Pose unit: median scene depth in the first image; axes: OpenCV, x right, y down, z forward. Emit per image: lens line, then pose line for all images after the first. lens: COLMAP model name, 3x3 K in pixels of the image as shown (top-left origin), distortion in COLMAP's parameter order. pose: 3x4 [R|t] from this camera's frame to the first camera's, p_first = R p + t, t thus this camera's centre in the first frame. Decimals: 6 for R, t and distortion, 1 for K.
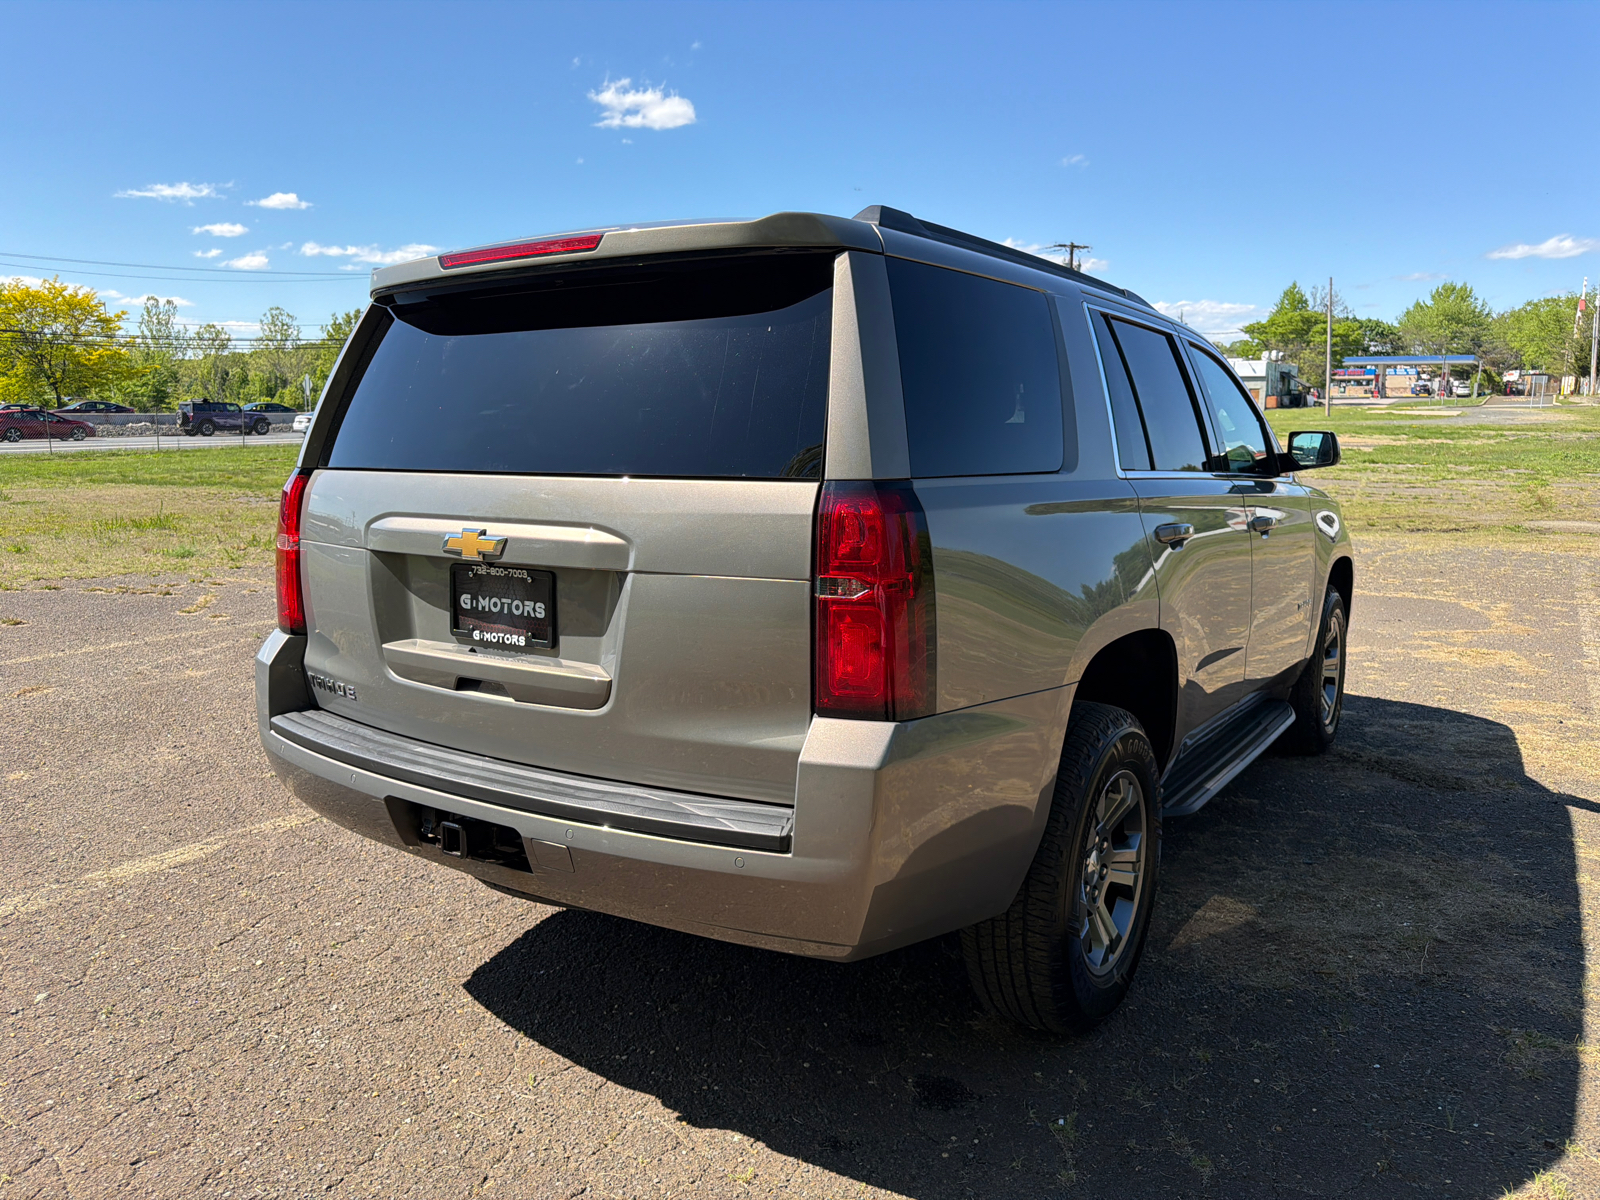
lens RADIAL K [[1148.3, 0, 792.5], [0, 1148.3, 592.2], [0, 0, 1]] dist [0.032922, -0.040227]
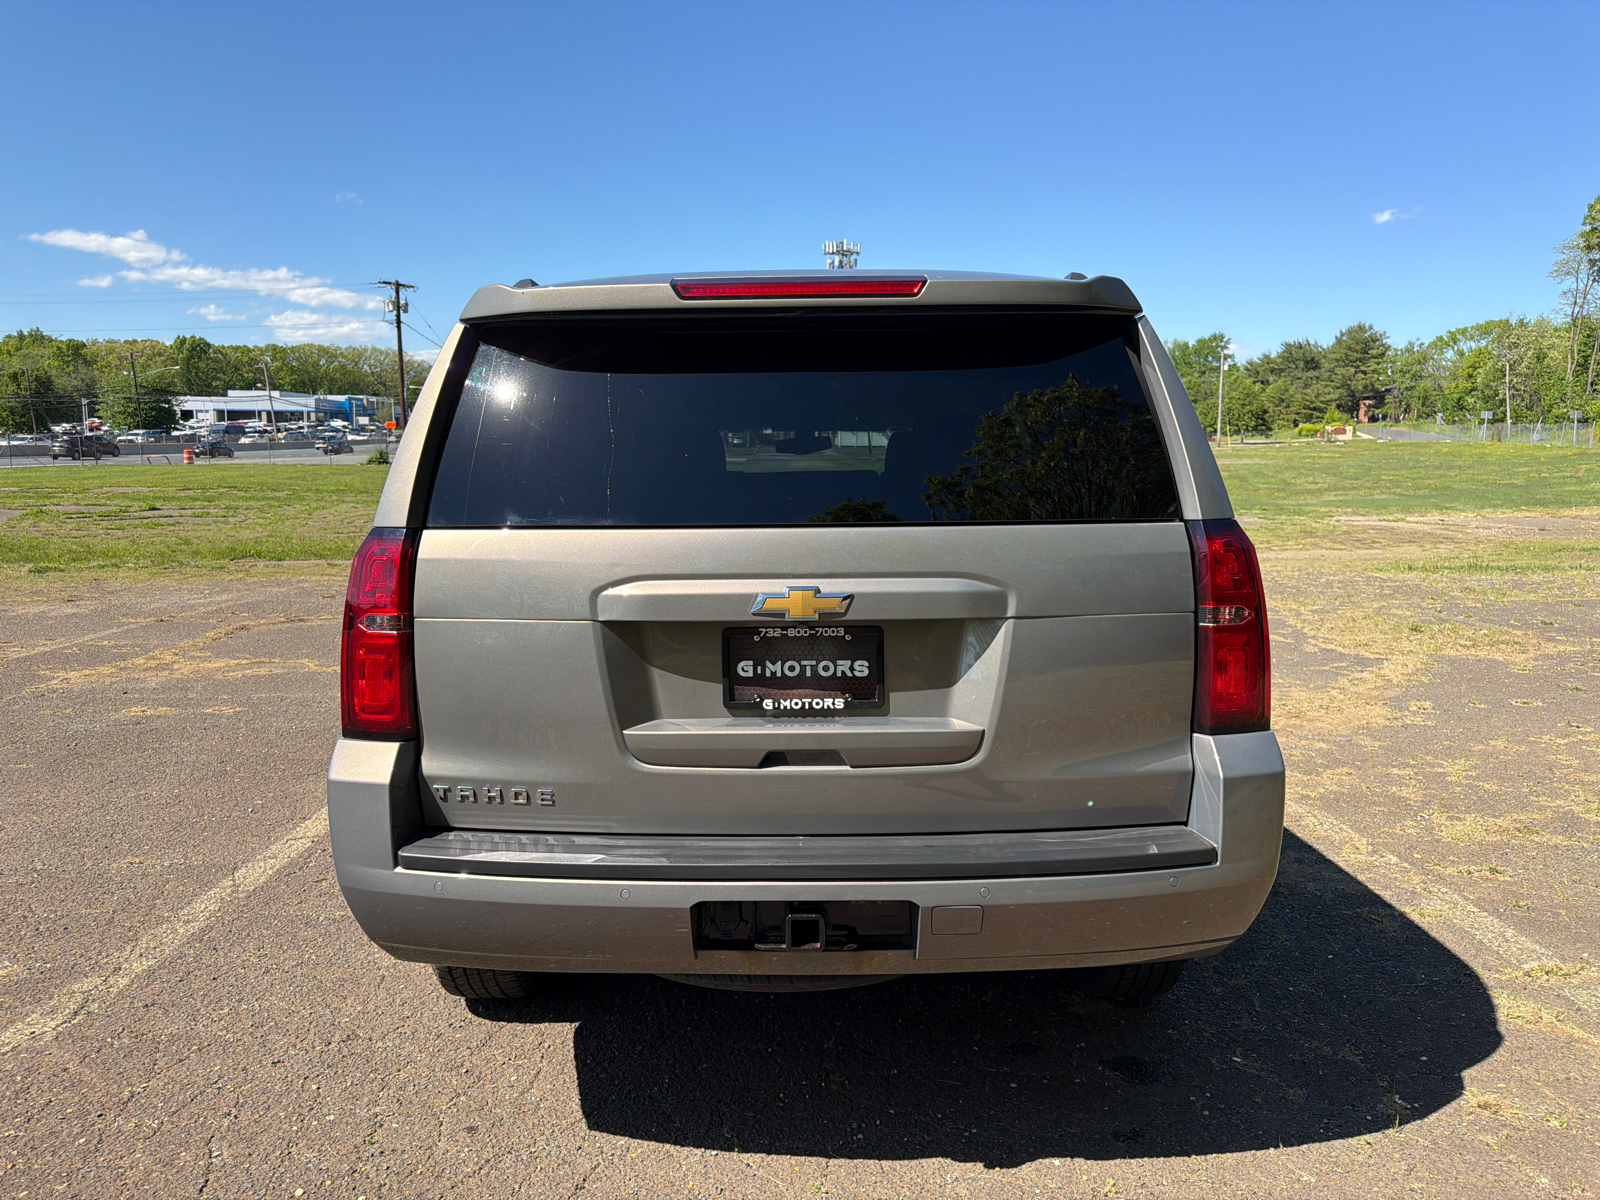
lens RADIAL K [[1148.3, 0, 795.4], [0, 1148.3, 584.1], [0, 0, 1]] dist [0.032922, -0.040227]
pose [[0.831965, -0.058000, 0.551788, -0.745761], [0.080984, 0.996564, -0.017354, -0.039421], [-0.548885, 0.059124, 0.833804, 0.229881]]
